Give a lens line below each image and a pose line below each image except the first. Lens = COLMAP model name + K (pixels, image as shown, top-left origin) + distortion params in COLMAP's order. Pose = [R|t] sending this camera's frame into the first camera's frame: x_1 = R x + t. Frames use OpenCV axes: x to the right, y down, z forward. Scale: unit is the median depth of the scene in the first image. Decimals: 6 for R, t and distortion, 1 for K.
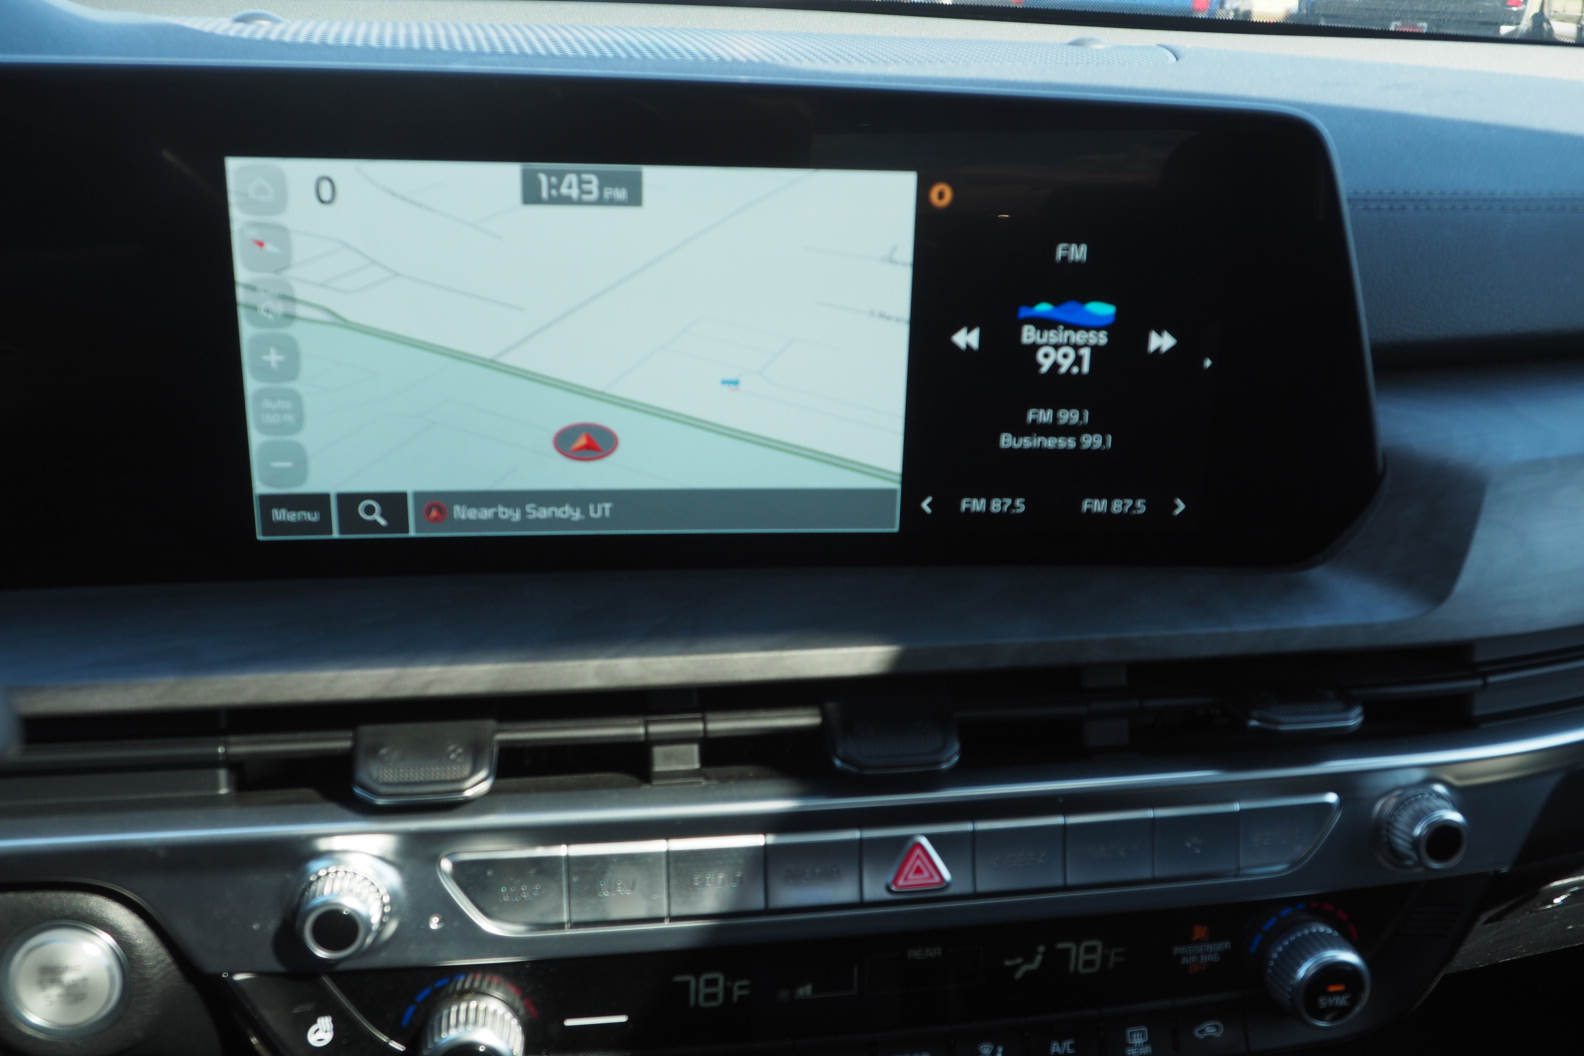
lens RADIAL K [[1397.8, 0, 787.6], [0, 1397.8, 546.5], [0, 0, 1]] dist [-0.022551, 0.001326]
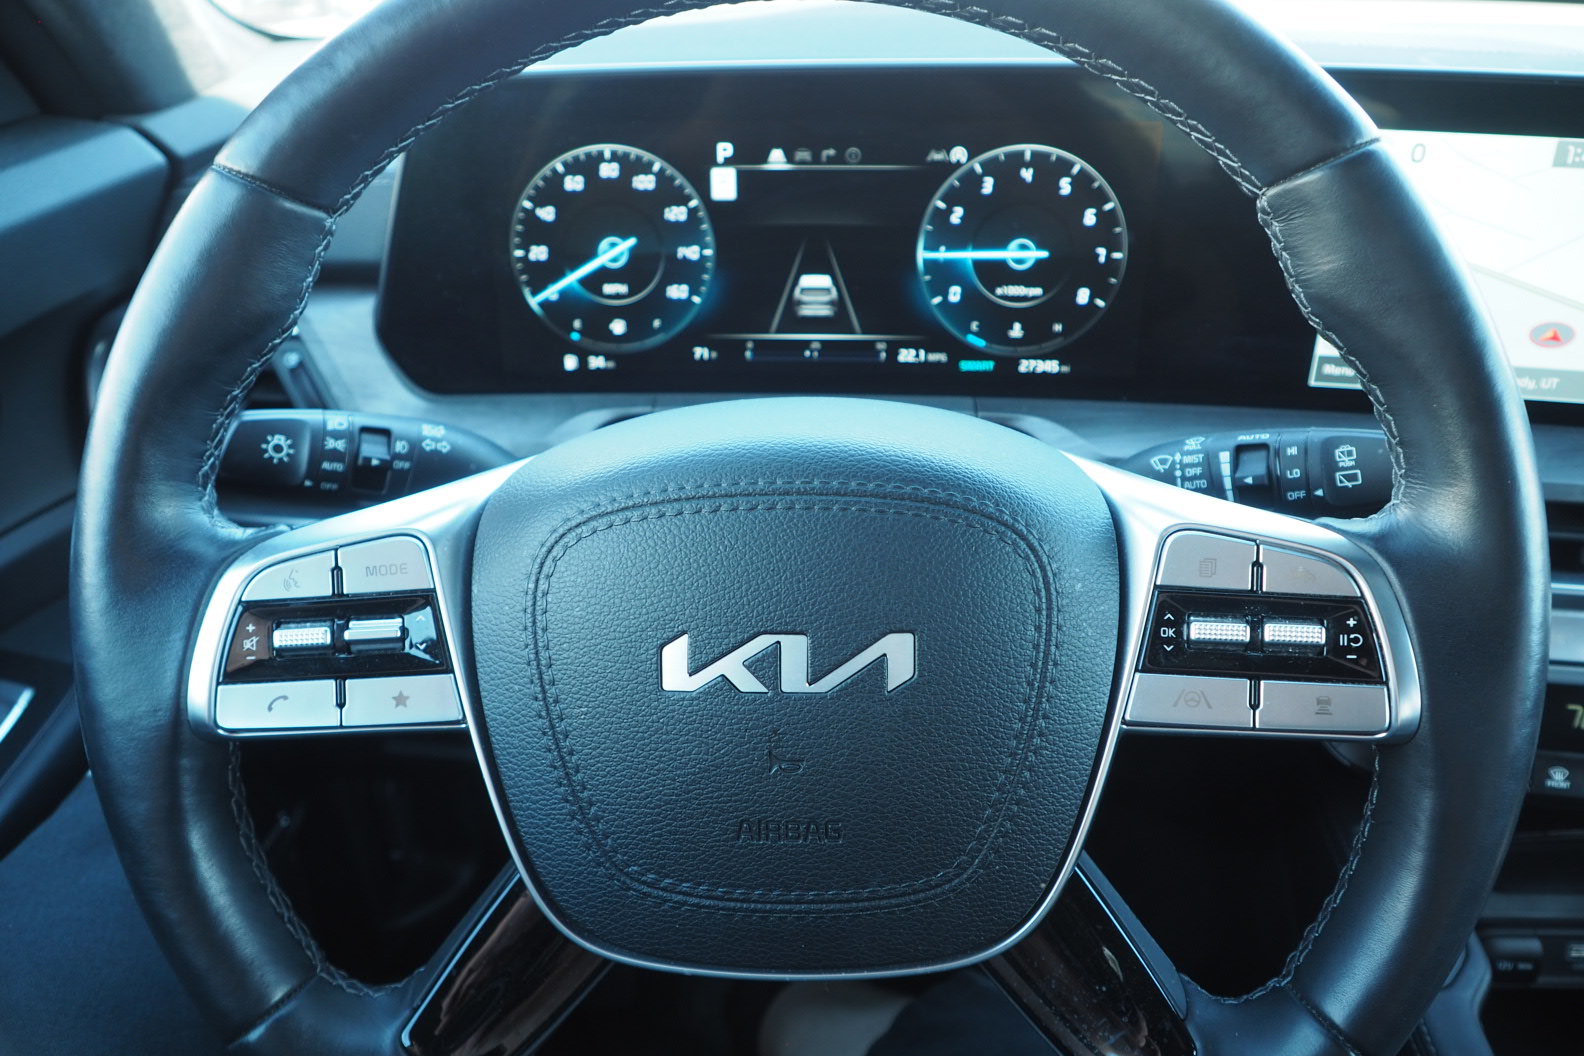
lens RADIAL K [[1122.5, 0, 801.2], [0, 1122.5, 526.0], [0, 0, 1]] dist [-0.045918, 0.007941]
pose [[0.952116, 0.108824, -0.285715, -0.527824], [-0.082442, 0.991277, 0.102829, 0.067238], [0.294413, -0.074350, 0.952782, -0.319677]]
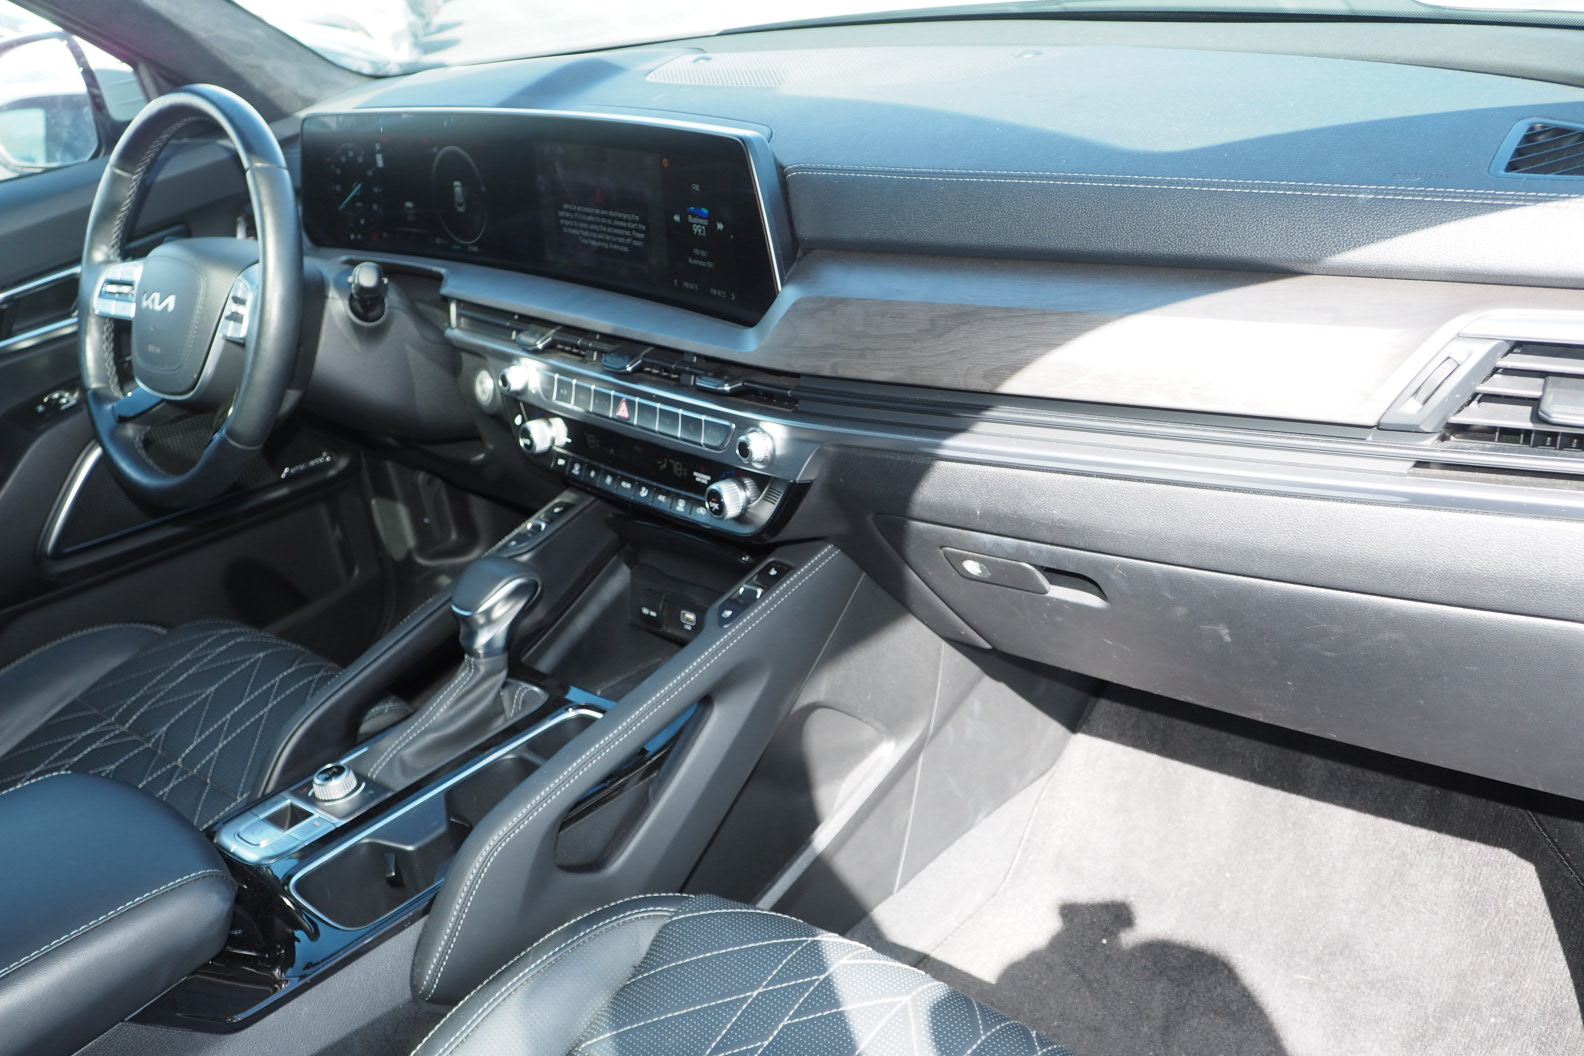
lens RADIAL K [[1451.3, 0, 792.0], [0, 1451.3, 528.0], [0, 0, 1]] dist [0.005835, -0.000544]
pose [[0.533552, 0.257153, -0.805726, 2.547145], [-0.173343, 0.965682, 0.193416, -0.150638], [0.827813, 0.036470, 0.559817, -0.311068]]
